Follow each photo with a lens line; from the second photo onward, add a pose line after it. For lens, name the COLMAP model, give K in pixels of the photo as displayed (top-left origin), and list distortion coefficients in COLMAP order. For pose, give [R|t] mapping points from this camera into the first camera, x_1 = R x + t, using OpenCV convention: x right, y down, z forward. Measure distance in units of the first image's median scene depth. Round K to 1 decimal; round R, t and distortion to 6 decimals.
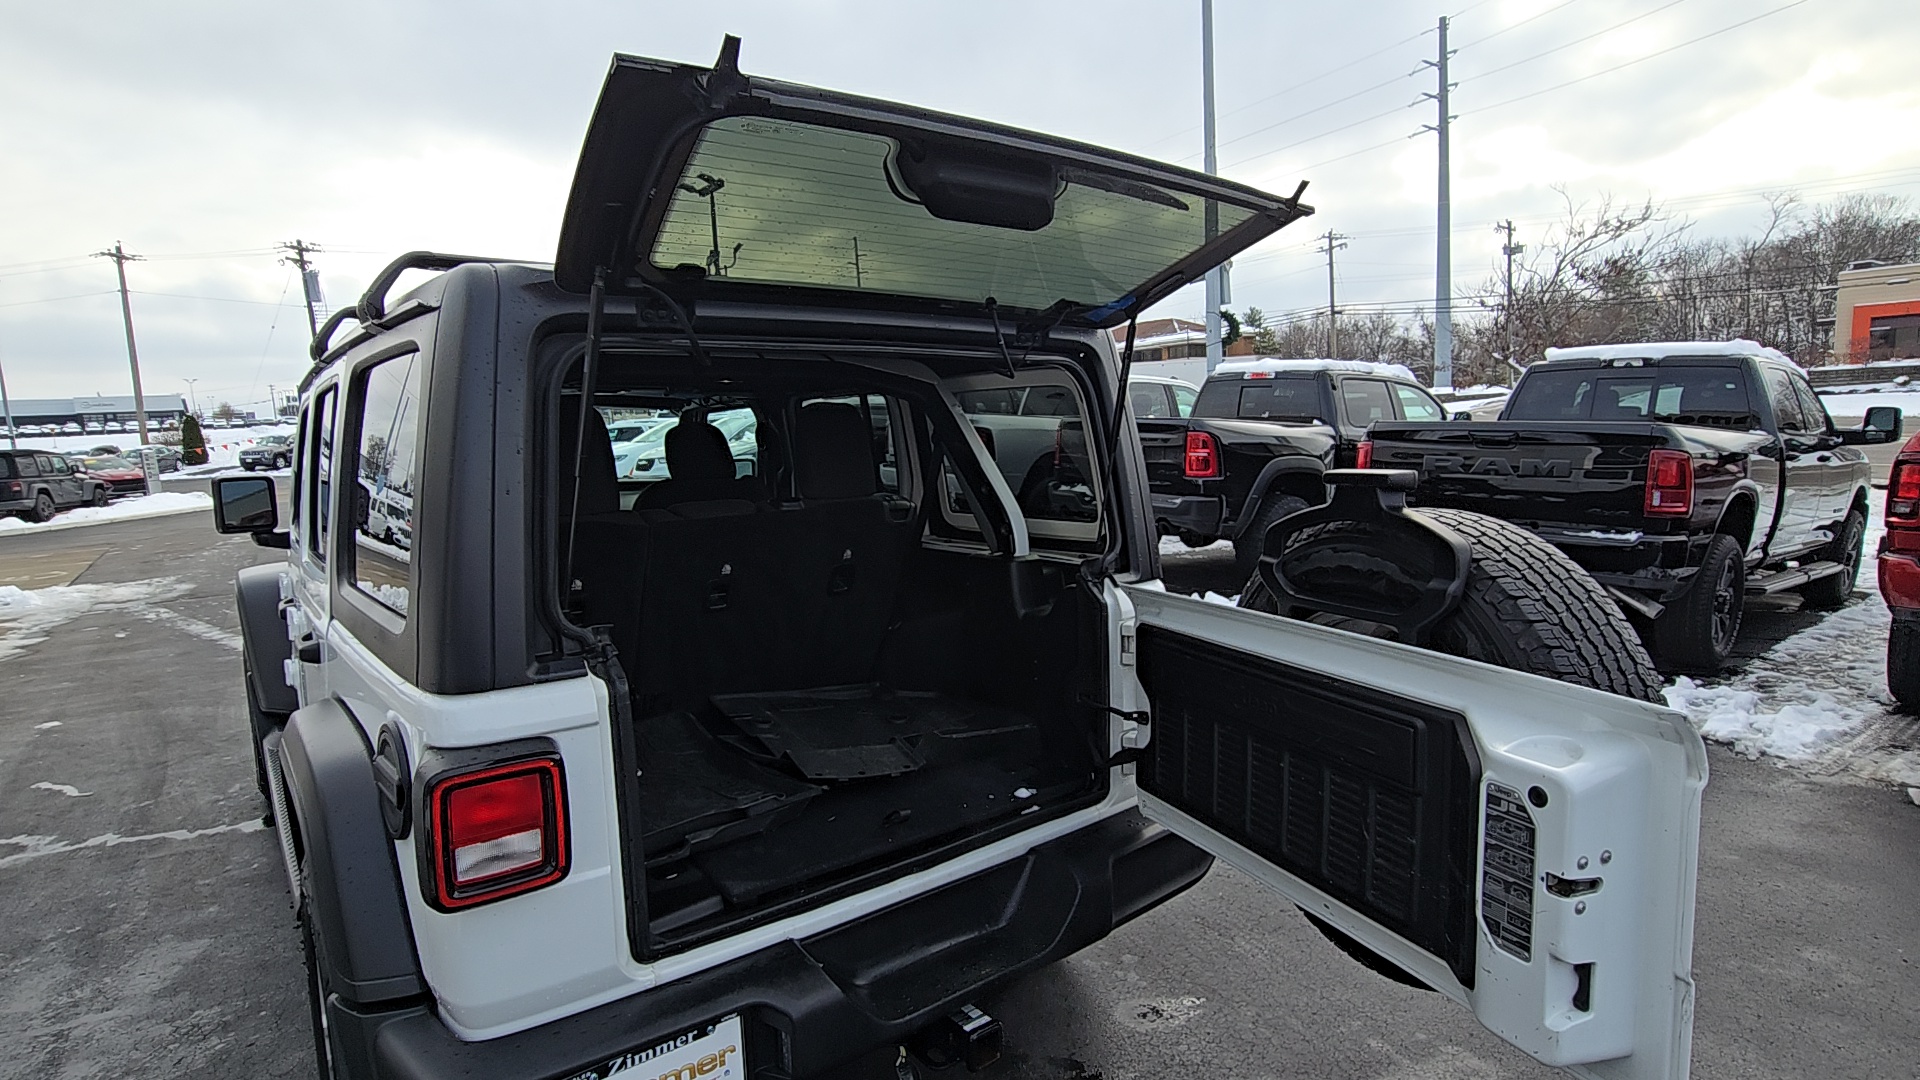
lens RADIAL K [[967.4, 0, 952.5], [0, 967.4, 546.6], [0, 0, 1]] dist [0.000907, -0.000791]
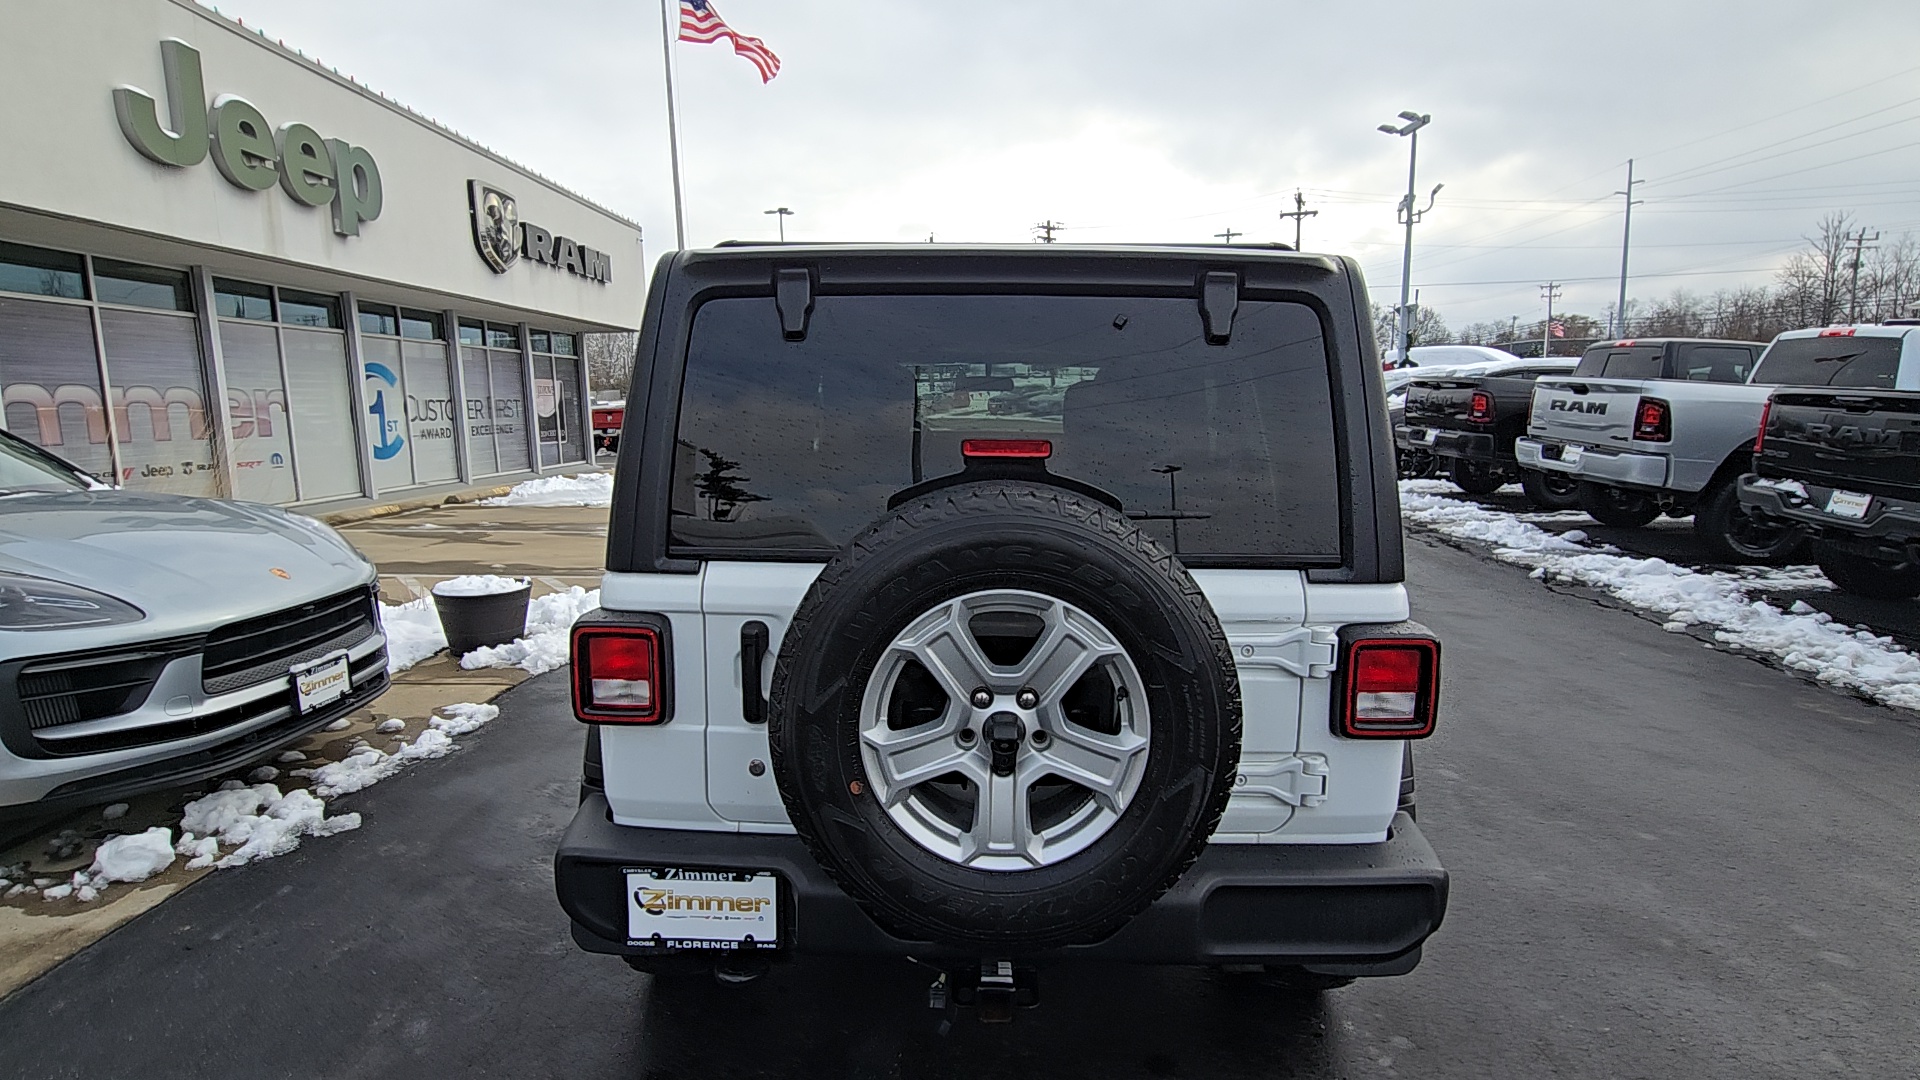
lens RADIAL K [[967.4, 0, 951.0], [0, 967.4, 549.6], [0, 0, 1]] dist [0.000907, -0.000791]
pose [[0.772448, 0.131100, -0.621400, 0.038474], [-0.103579, 0.991367, 0.080397, -0.002069], [0.626575, 0.002261, 0.779358, 0.012398]]
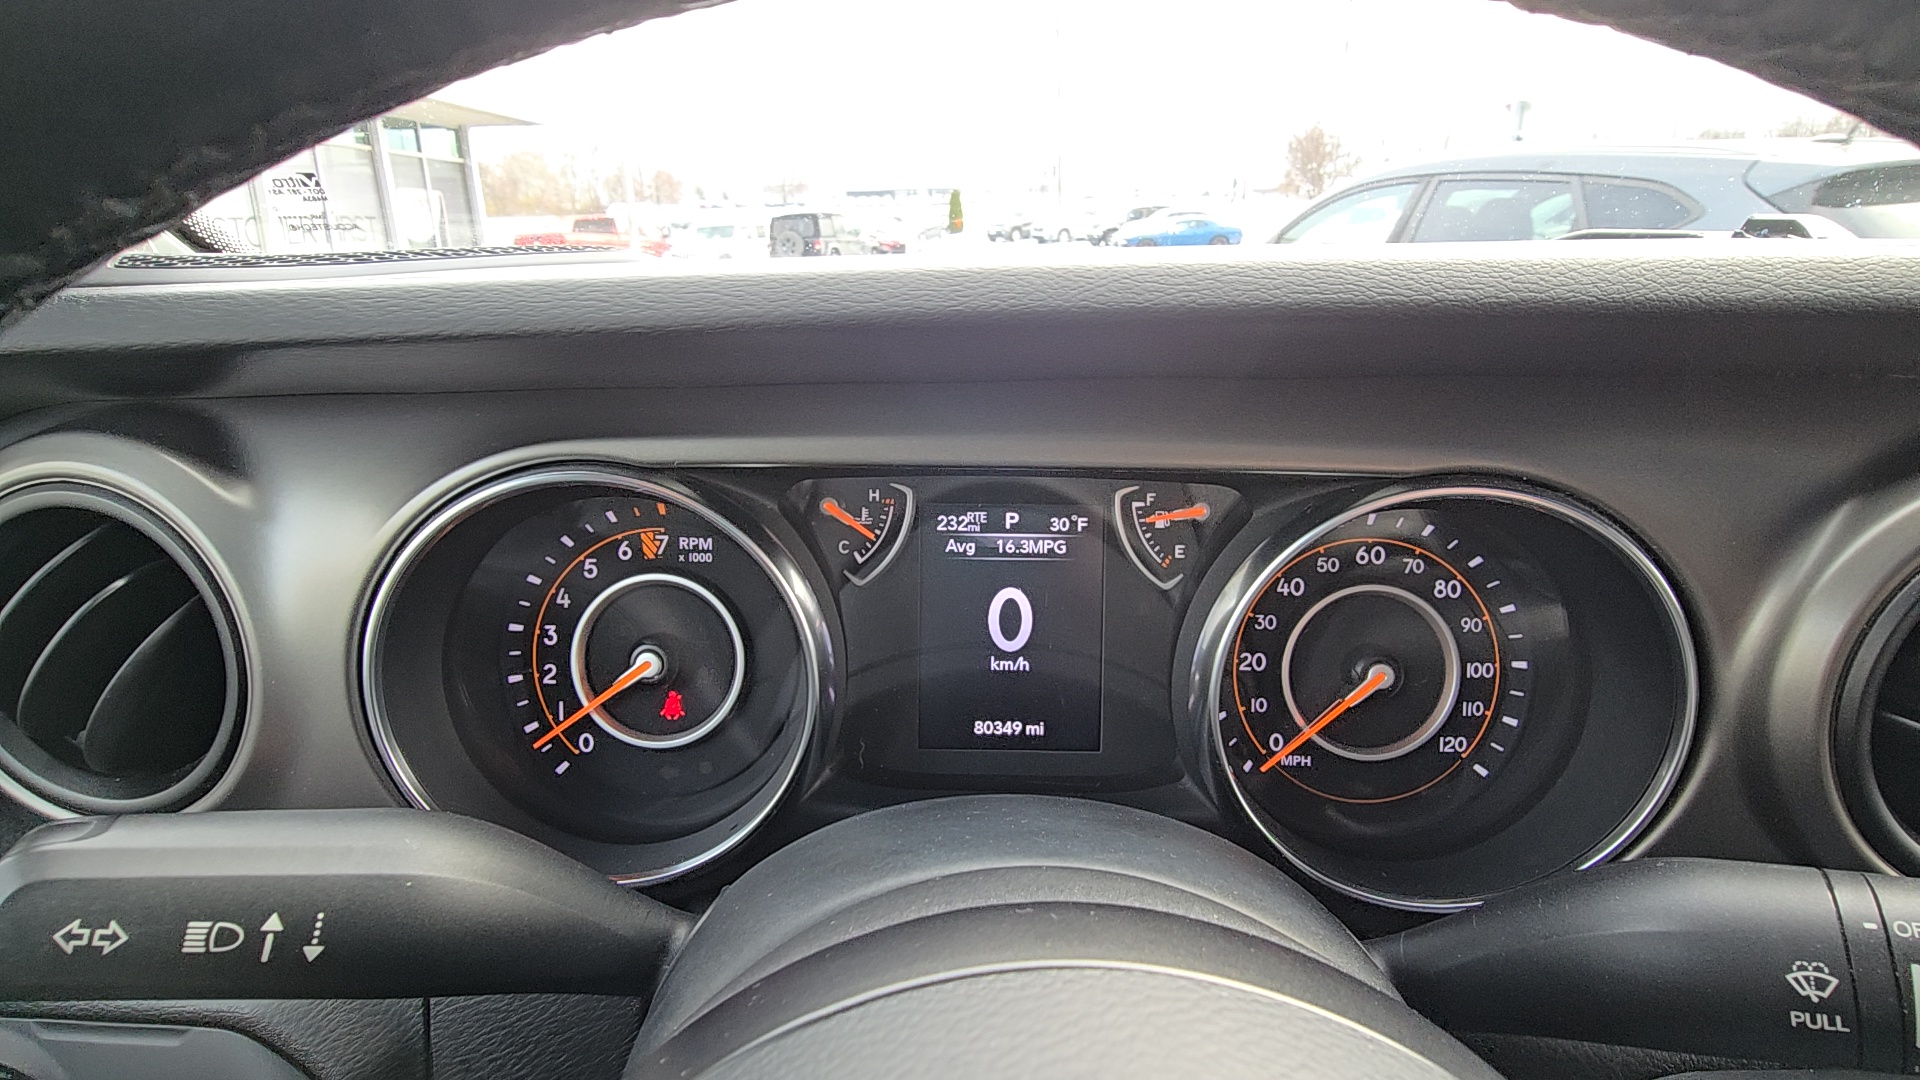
lens RADIAL K [[967.4, 0, 947.3], [0, 967.4, 548.2], [0, 0, 1]] dist [0.000907, -0.000791]
pose [[0.776286, 0.231671, -0.586267, -0.074578], [-0.104683, 0.964483, 0.242515, -0.007764], [0.621629, -0.126889, 0.772966, 0.136664]]
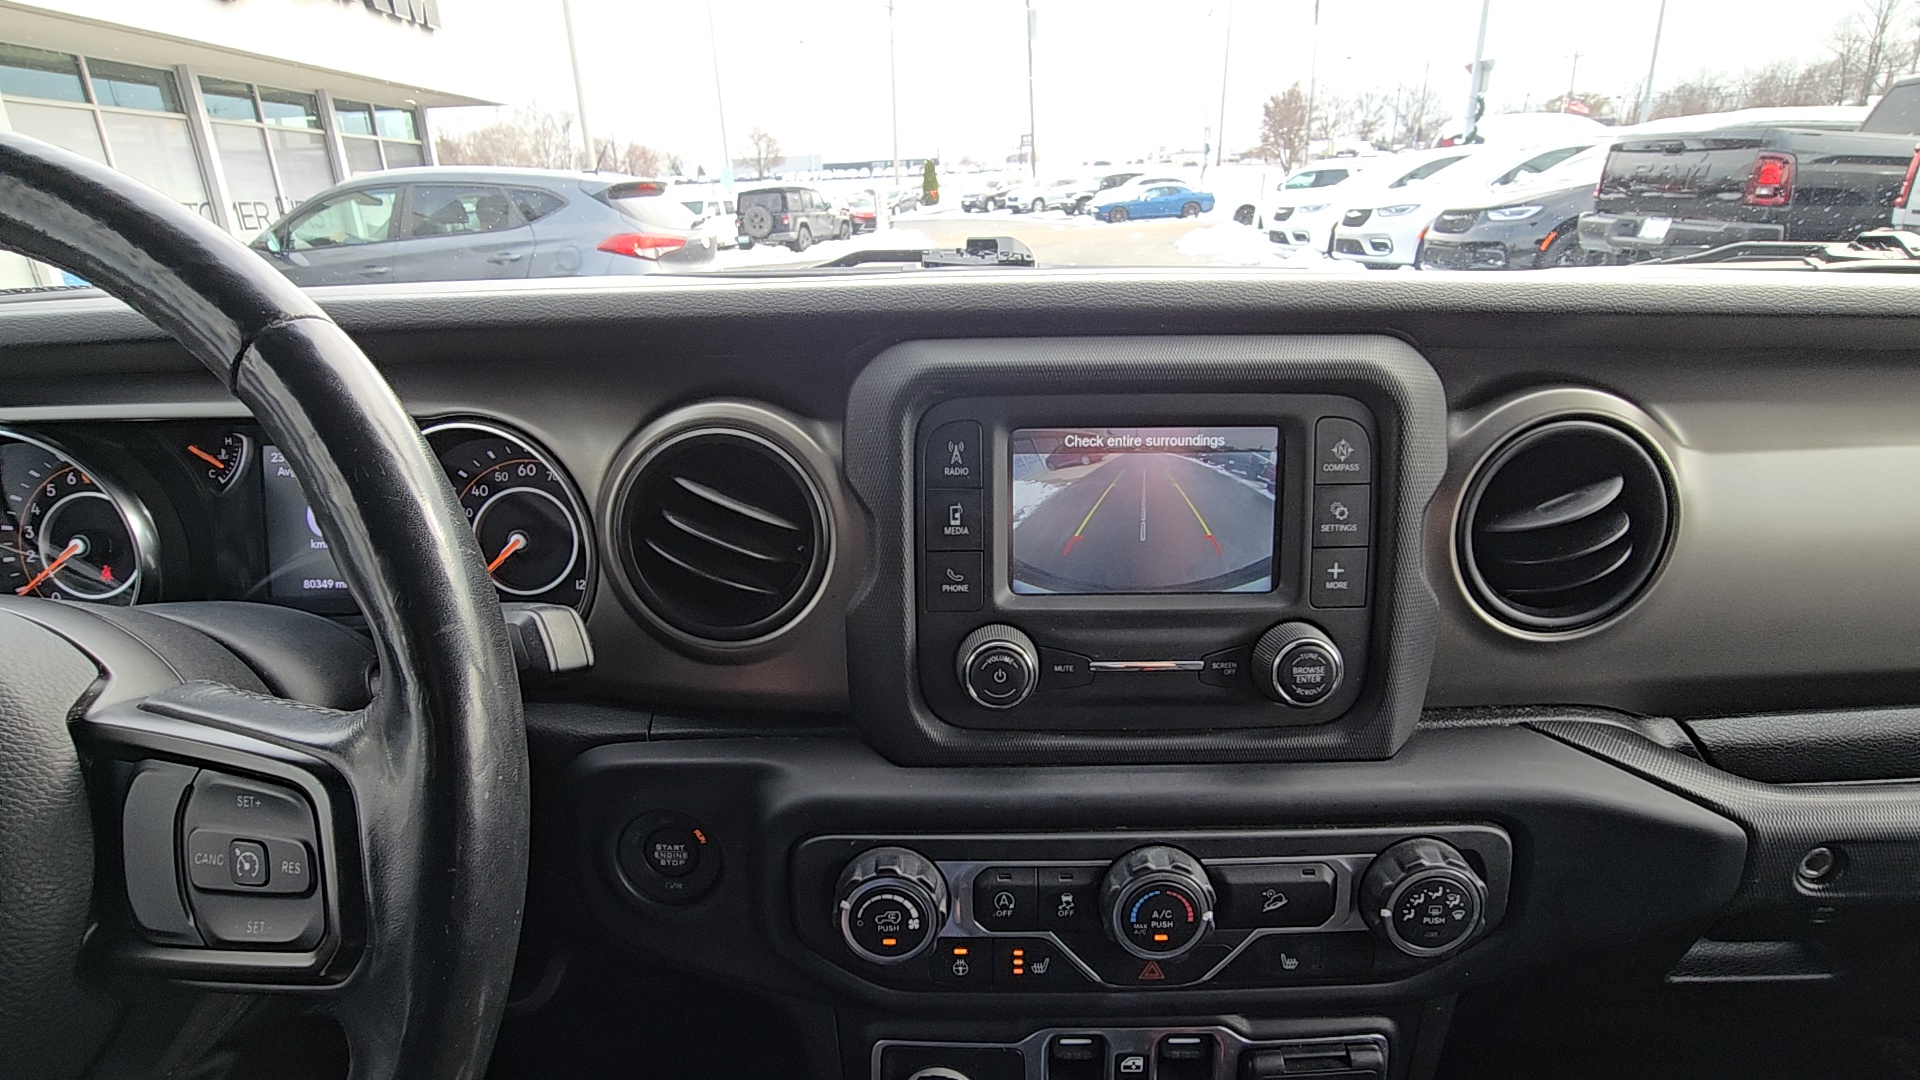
lens RADIAL K [[967.4, 0, 949.4], [0, 967.4, 541.5], [0, 0, 1]] dist [0.000907, -0.000791]
pose [[0.790099, 0.224696, -0.570312, -0.060309], [-0.084818, 0.961518, 0.261321, -0.009639], [0.607083, -0.158097, 0.778753, 0.138712]]
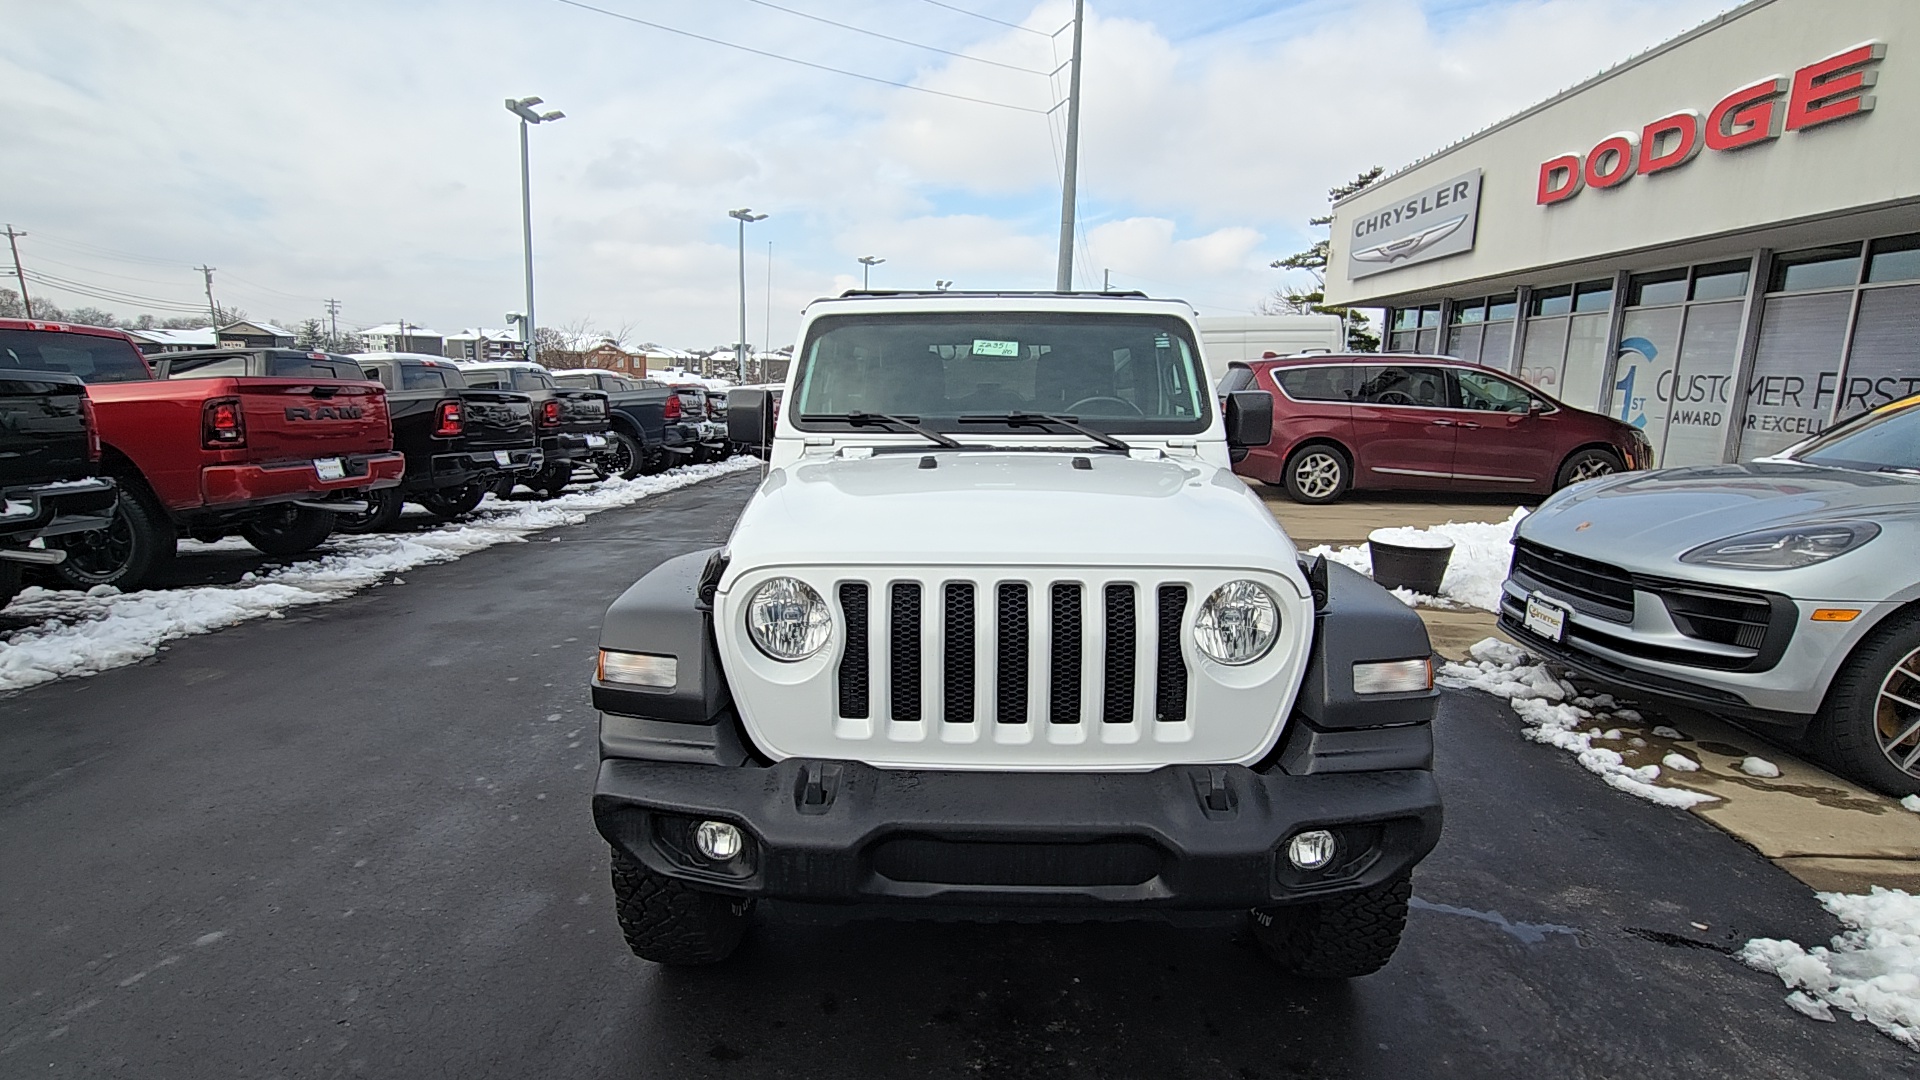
lens RADIAL K [[967.4, 0, 949.6], [0, 967.4, 548.1], [0, 0, 1]] dist [0.000907, -0.000791]
pose [[-0.769896, -0.091267, 0.631609, -0.150796], [0.089721, 0.964411, 0.248720, -0.025923], [-0.631831, 0.248157, -0.734308, 0.262022]]
